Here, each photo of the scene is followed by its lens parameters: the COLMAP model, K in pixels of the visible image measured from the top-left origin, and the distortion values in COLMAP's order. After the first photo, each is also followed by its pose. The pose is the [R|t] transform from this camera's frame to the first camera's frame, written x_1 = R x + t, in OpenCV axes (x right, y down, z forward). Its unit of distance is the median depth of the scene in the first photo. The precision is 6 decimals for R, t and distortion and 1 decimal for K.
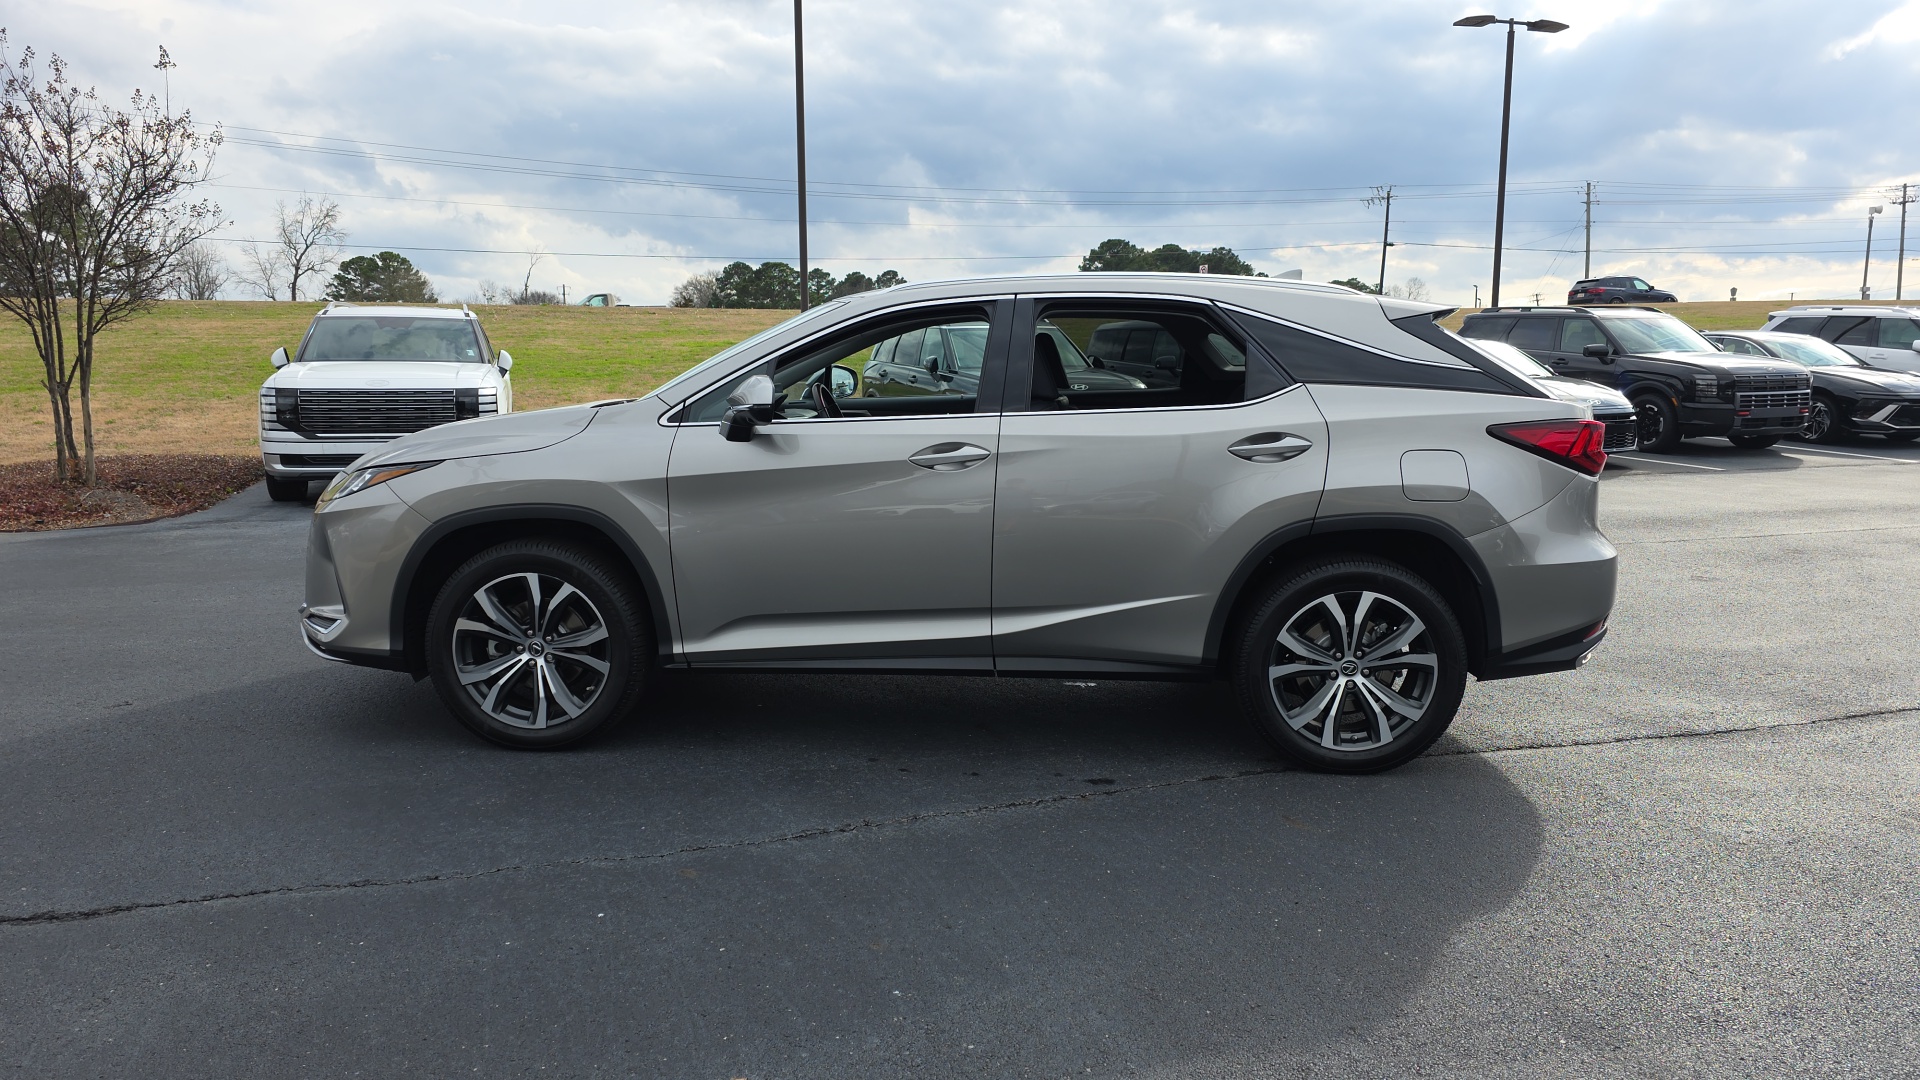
lens RADIAL K [[1249.1, 0, 958.4], [0, 1249.1, 554.1], [0, 0, 1]] dist [0.095869, -0.087870]
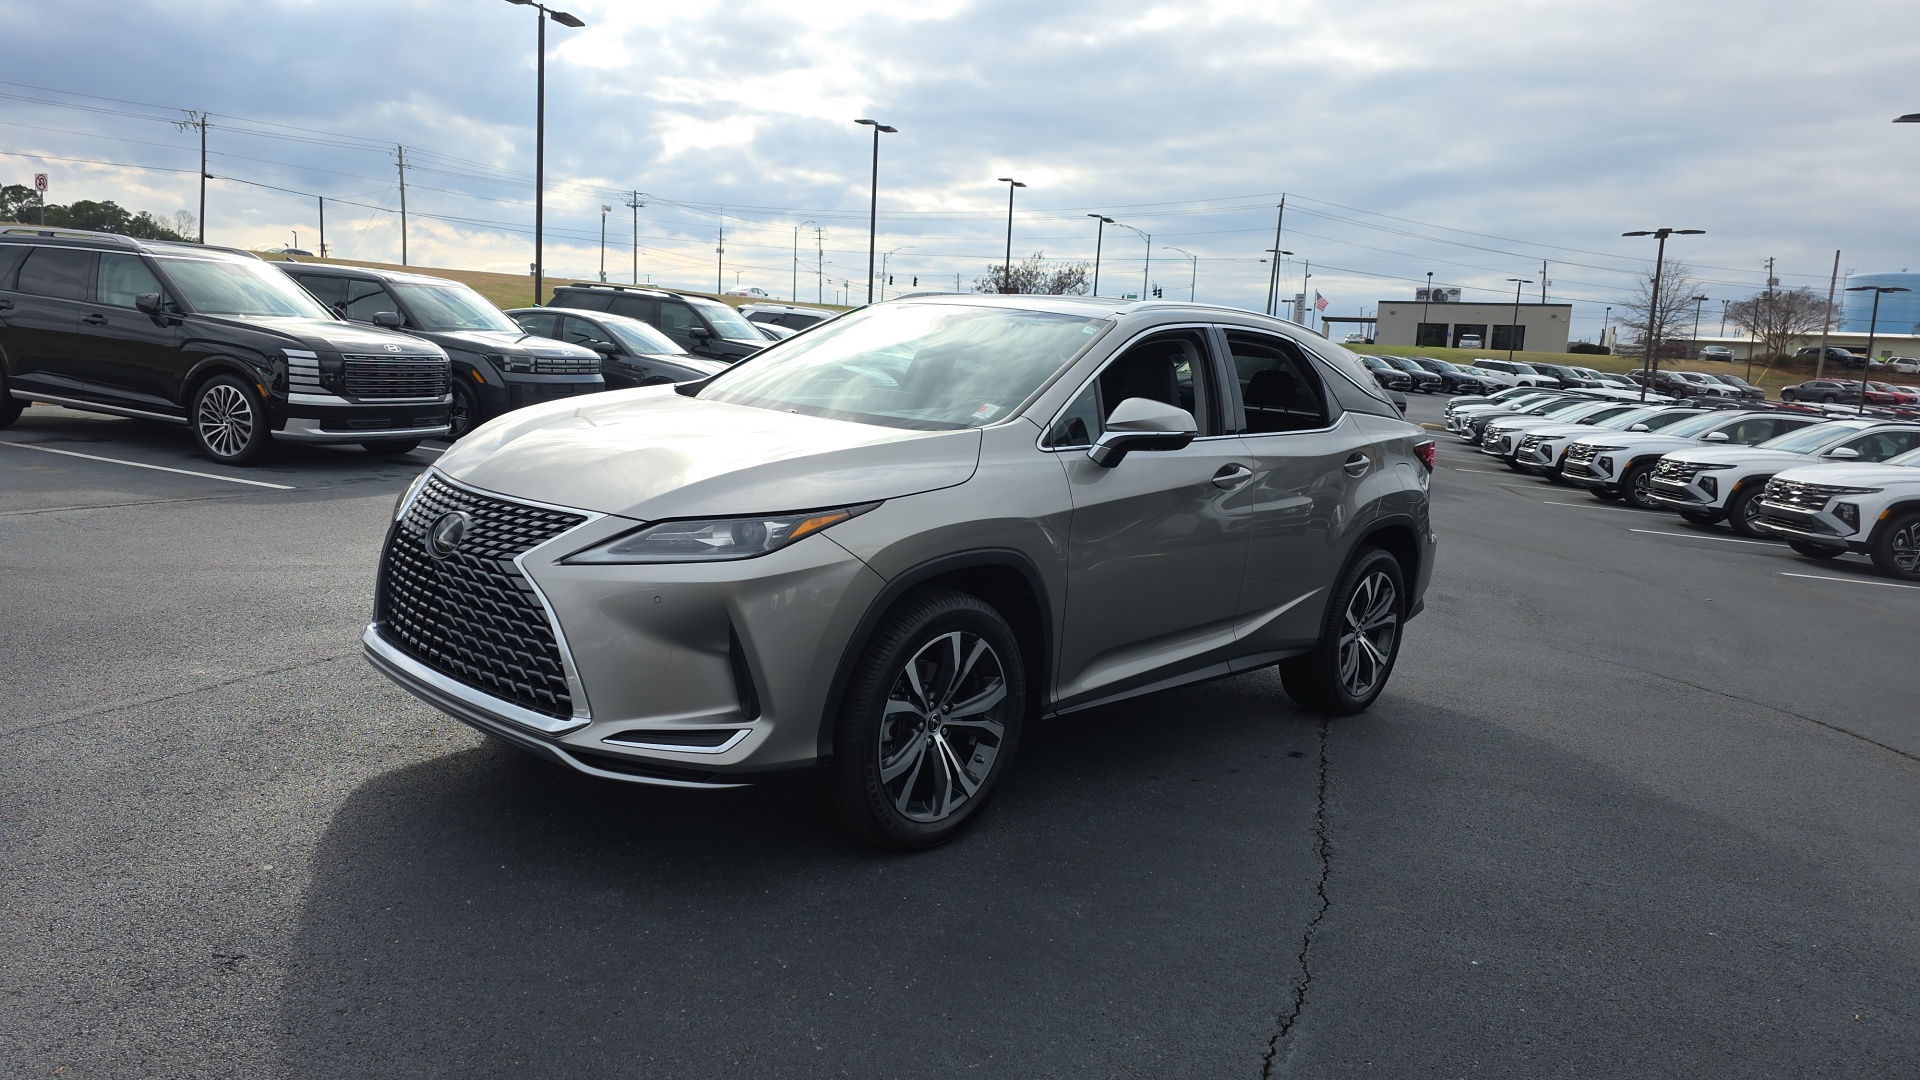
lens RADIAL K [[1246.1, 0, 884.6], [0, 1246.1, 536.8], [0, 0, 1]] dist [0.076939, -0.060426]
pose [[0.680816, -0.062385, 0.729793, -0.957221], [0.043656, 0.998051, 0.044590, -0.085354], [-0.731153, 0.001502, 0.682212, 0.477375]]
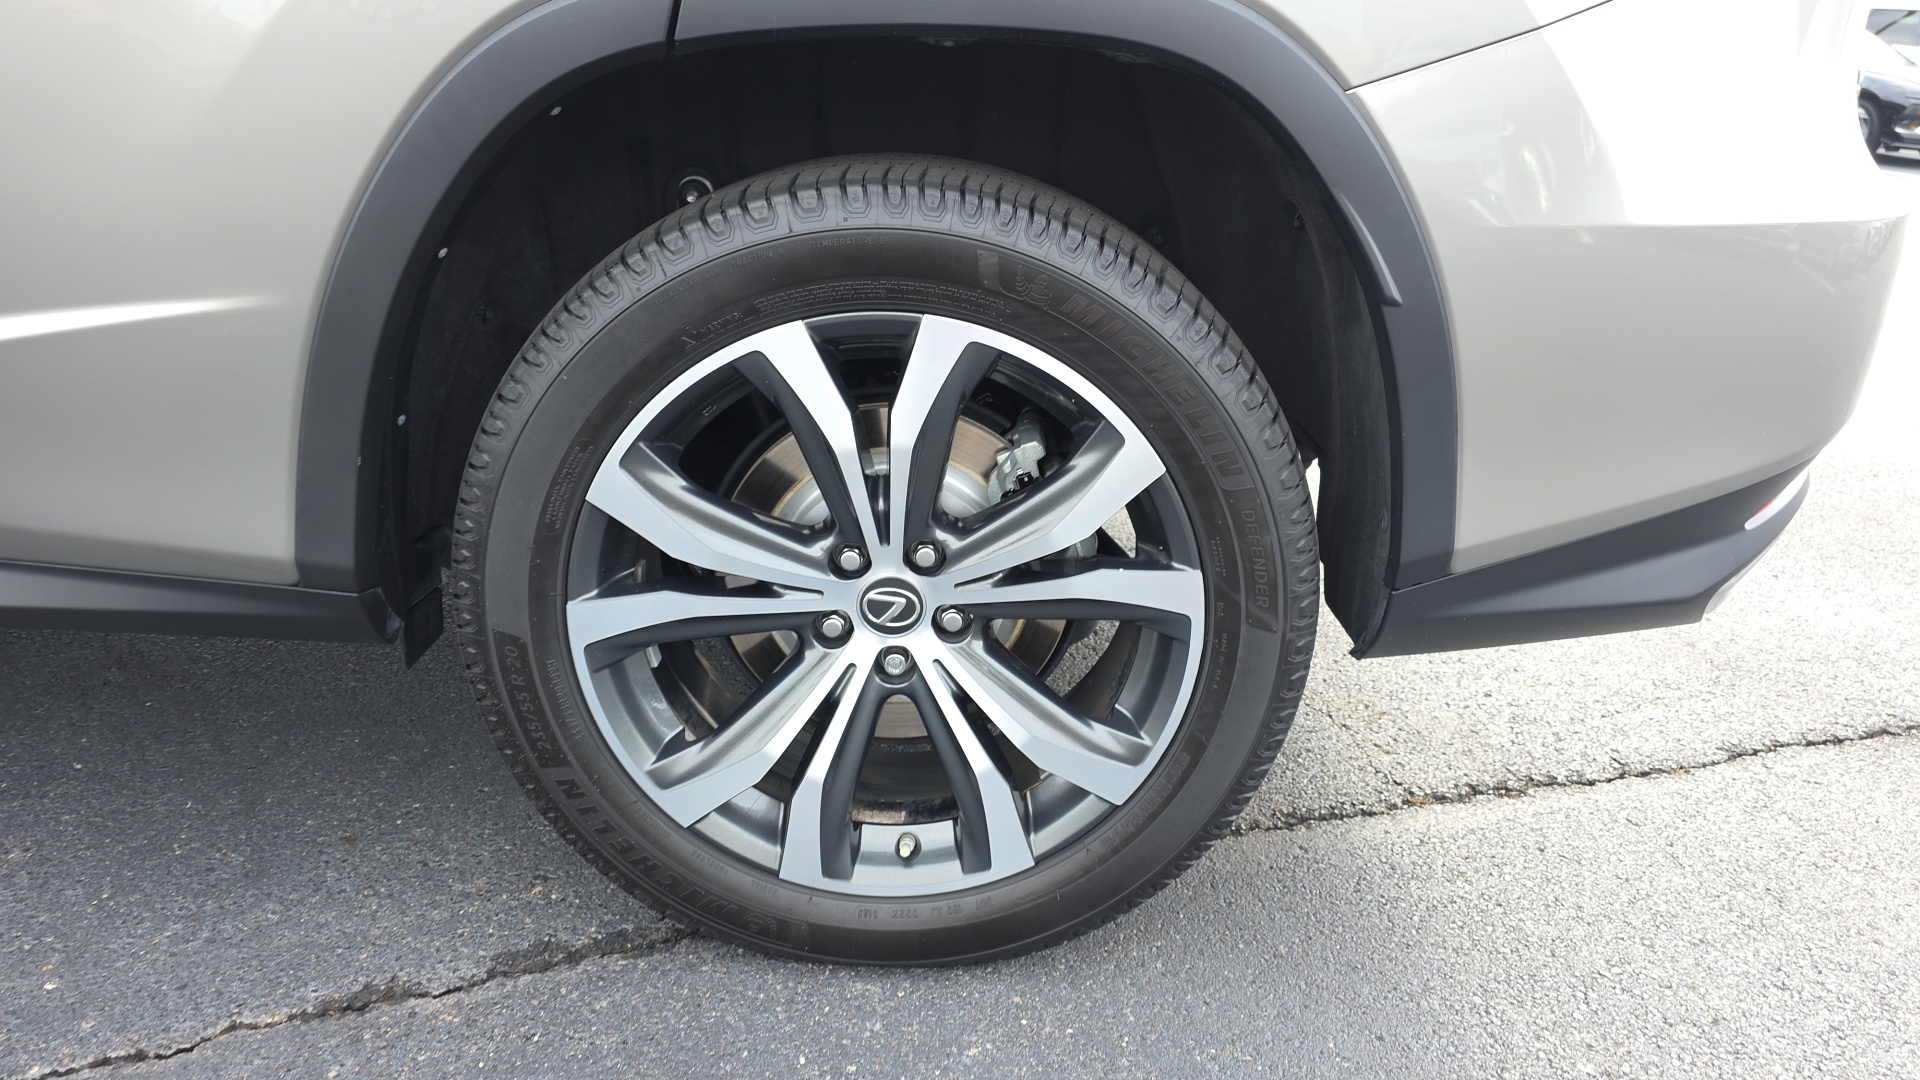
lens RADIAL K [[1249.1, 0, 958.4], [0, 1249.1, 554.1], [0, 0, 1]] dist [0.095869, -0.087870]
pose [[0.998935, 0.025600, 0.038378, 0.314931], [-0.032781, 0.979239, 0.200040, 0.026023], [-0.032460, -0.201085, 0.979036, 0.743083]]
